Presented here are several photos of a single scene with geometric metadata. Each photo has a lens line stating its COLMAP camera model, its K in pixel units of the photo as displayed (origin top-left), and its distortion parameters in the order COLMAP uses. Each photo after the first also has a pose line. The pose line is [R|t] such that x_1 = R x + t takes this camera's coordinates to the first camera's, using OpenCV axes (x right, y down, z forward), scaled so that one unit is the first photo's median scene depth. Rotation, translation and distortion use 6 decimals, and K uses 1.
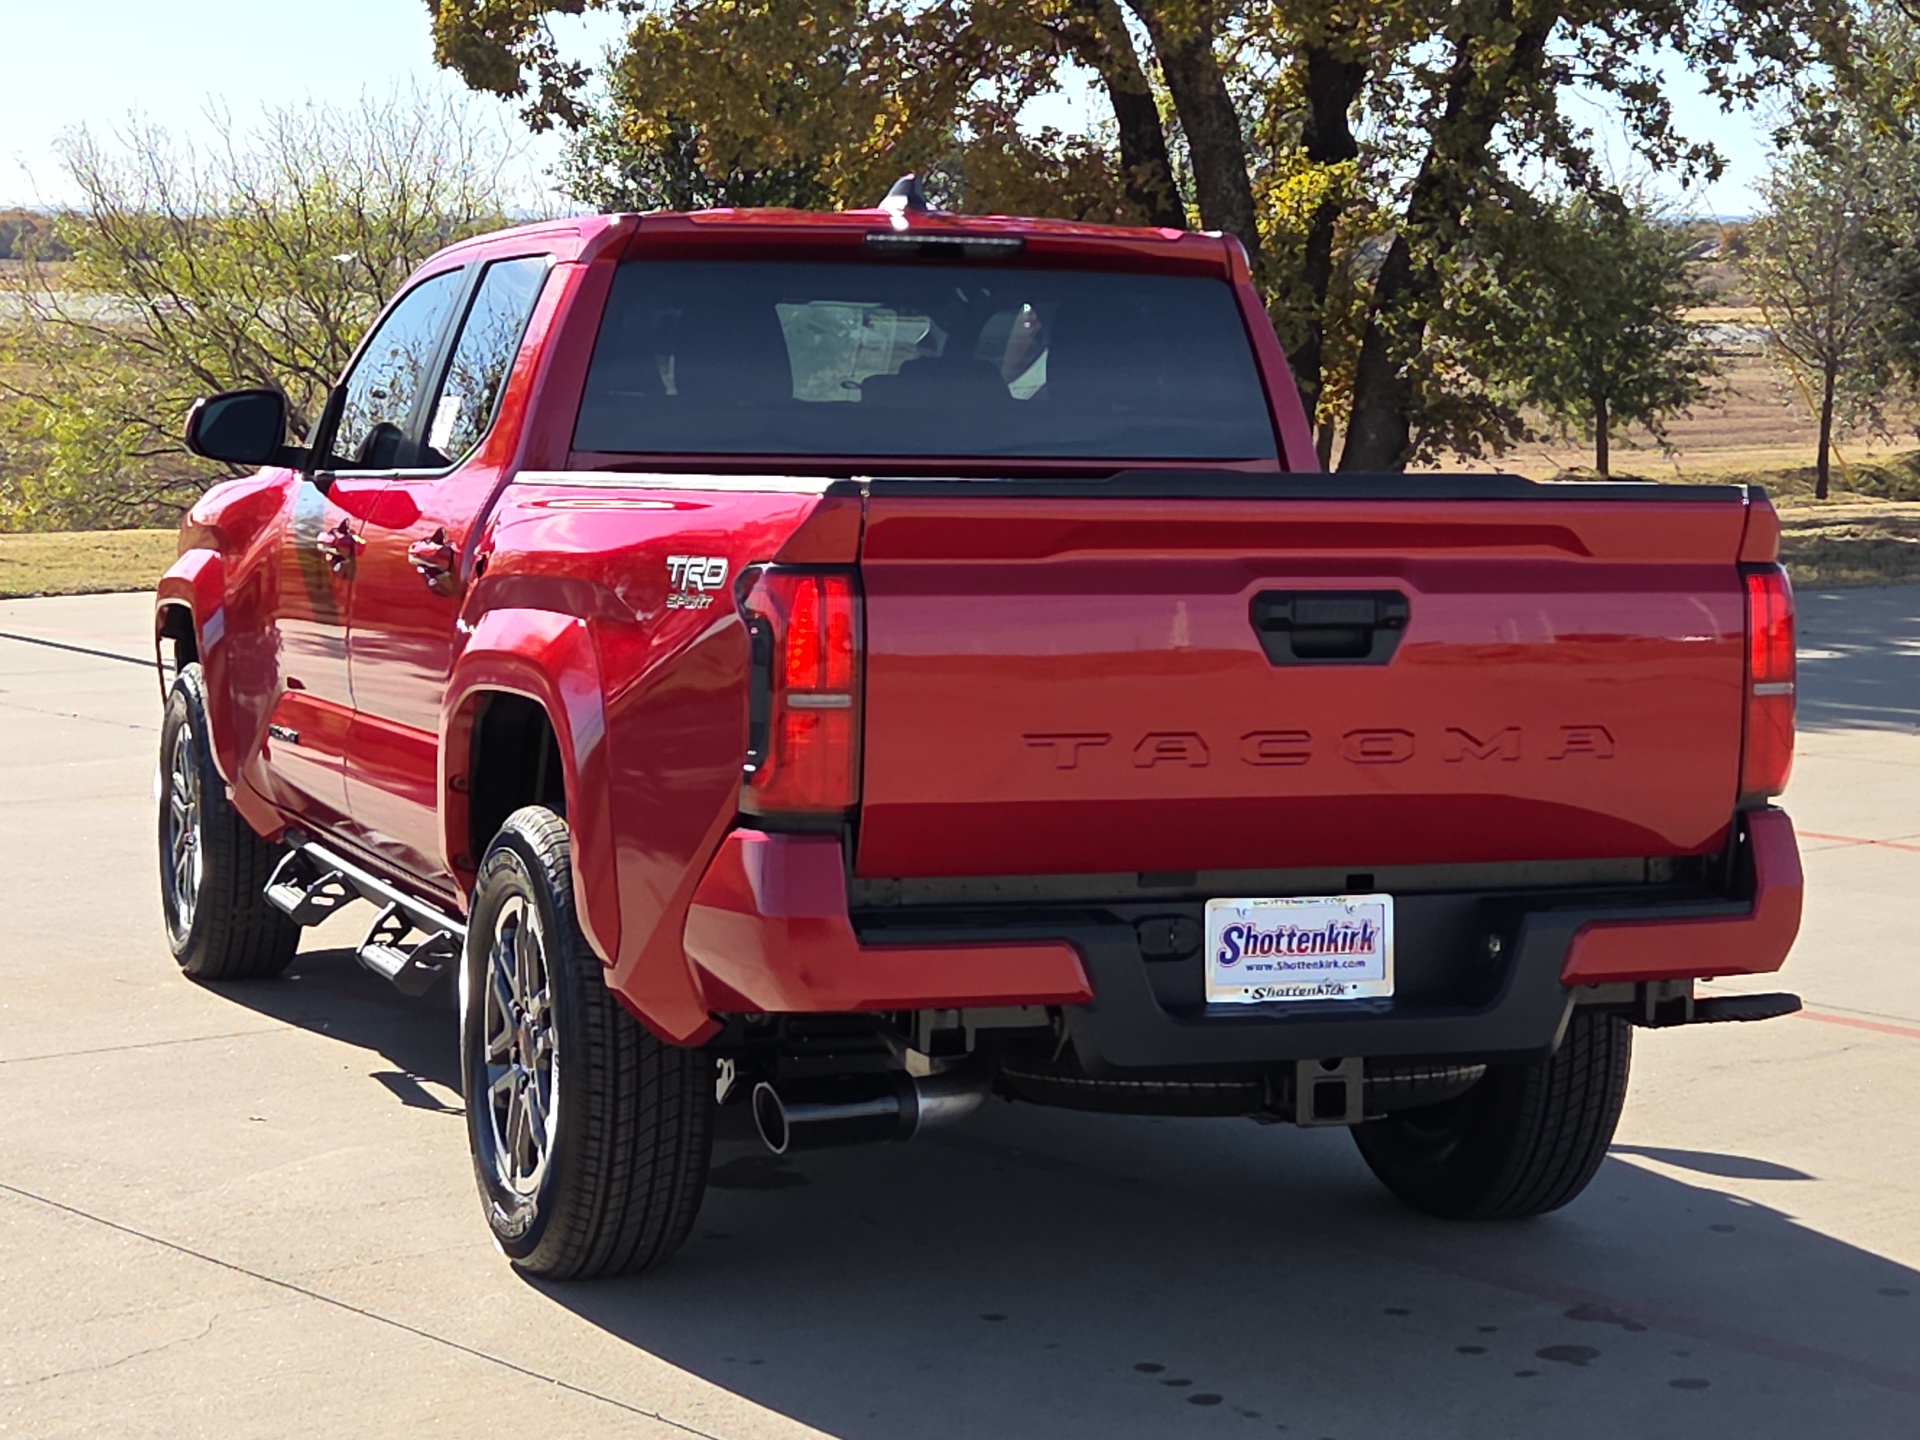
lens RADIAL K [[3753.1, 0, 960.0], [0, 3753.1, 720.0], [0, 0, 1]] dist [0.201212, 0.374719]
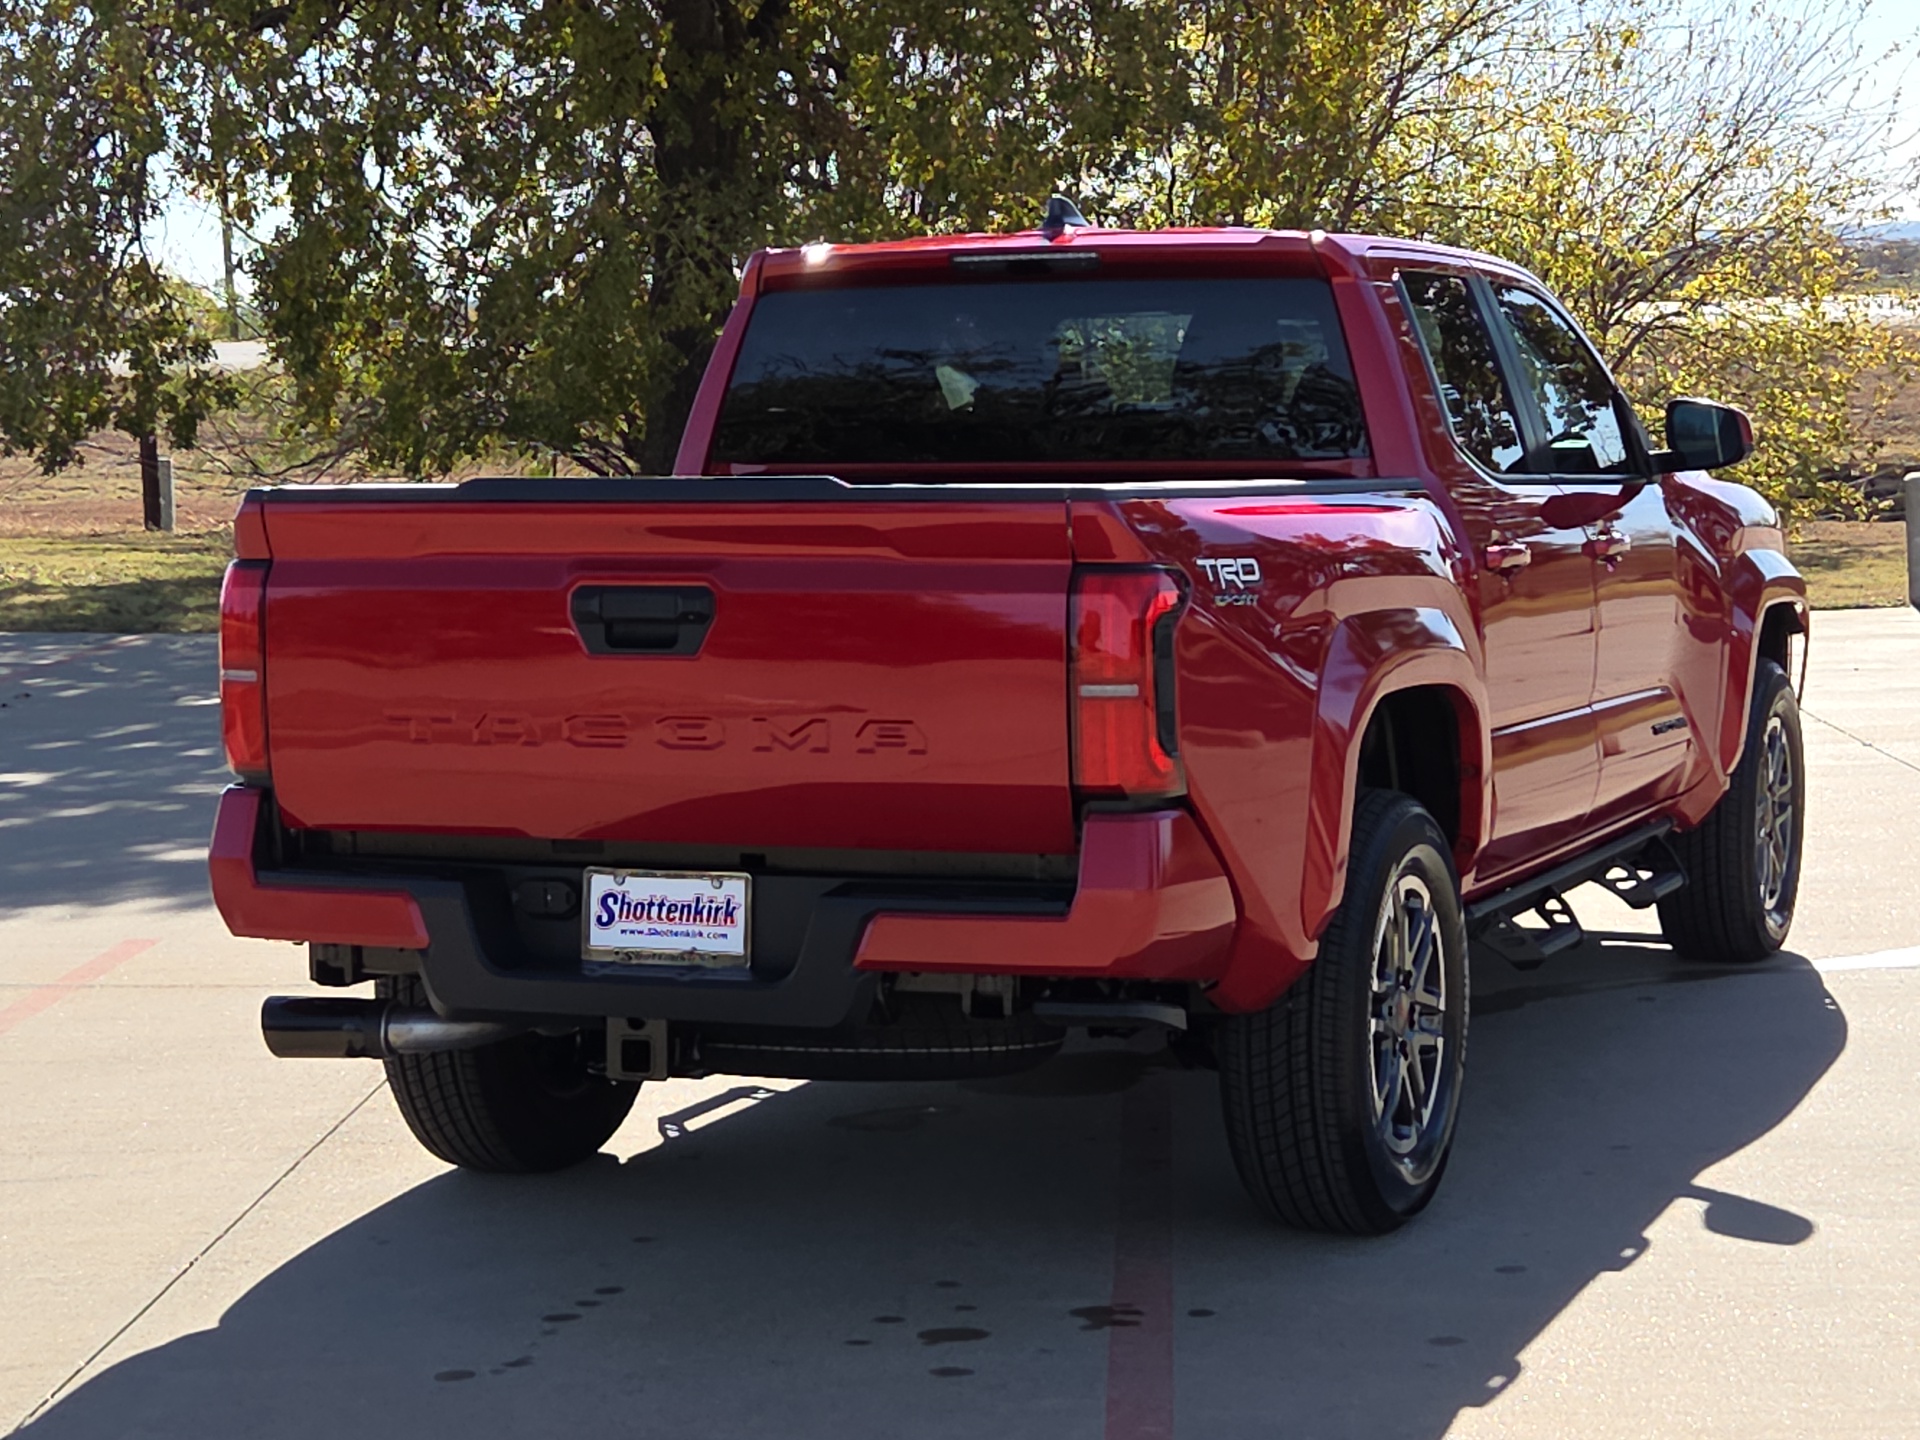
lens RADIAL K [[3753.1, 0, 960.0], [0, 3753.1, 720.0], [0, 0, 1]] dist [0.201212, 0.374719]
pose [[0.739127, 0.030095, -0.672893, 0.879896], [-0.030399, 0.999474, 0.011310, -0.010905], [0.672880, 0.012096, 0.739653, 0.255299]]
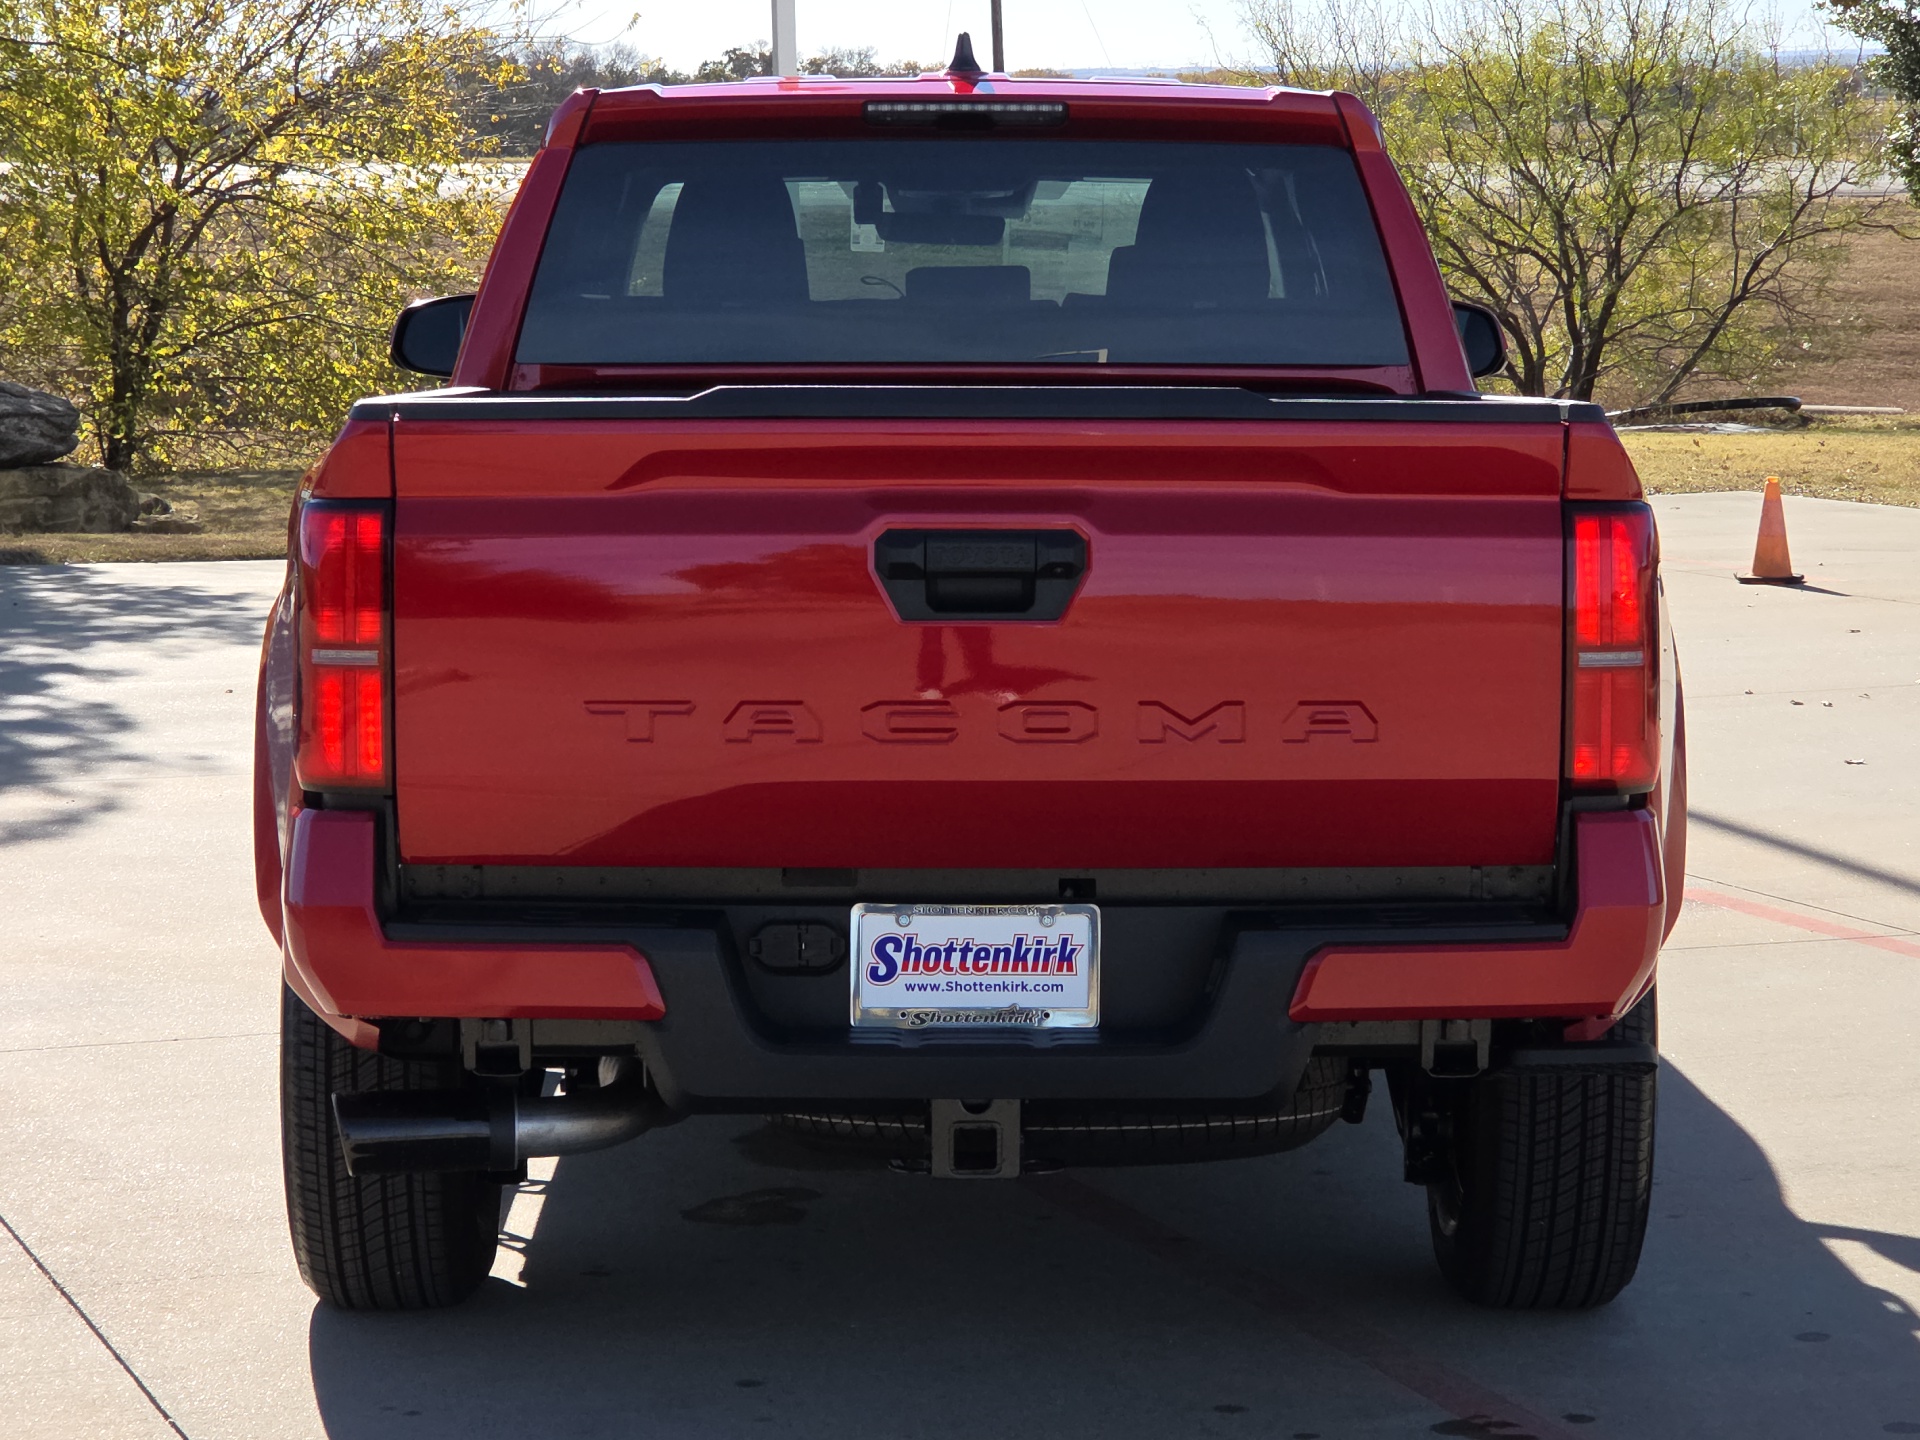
lens RADIAL K [[4621.3, 0, 960.0], [0, 4621.3, 720.0], [0, 0, 1]] dist [-0.647403, 9.000453]
pose [[0.946622, 0.018326, -0.321824, 0.410316], [-0.015097, 0.999808, 0.012524, -0.005559], [0.321991, -0.006997, 0.946717, 0.046132]]
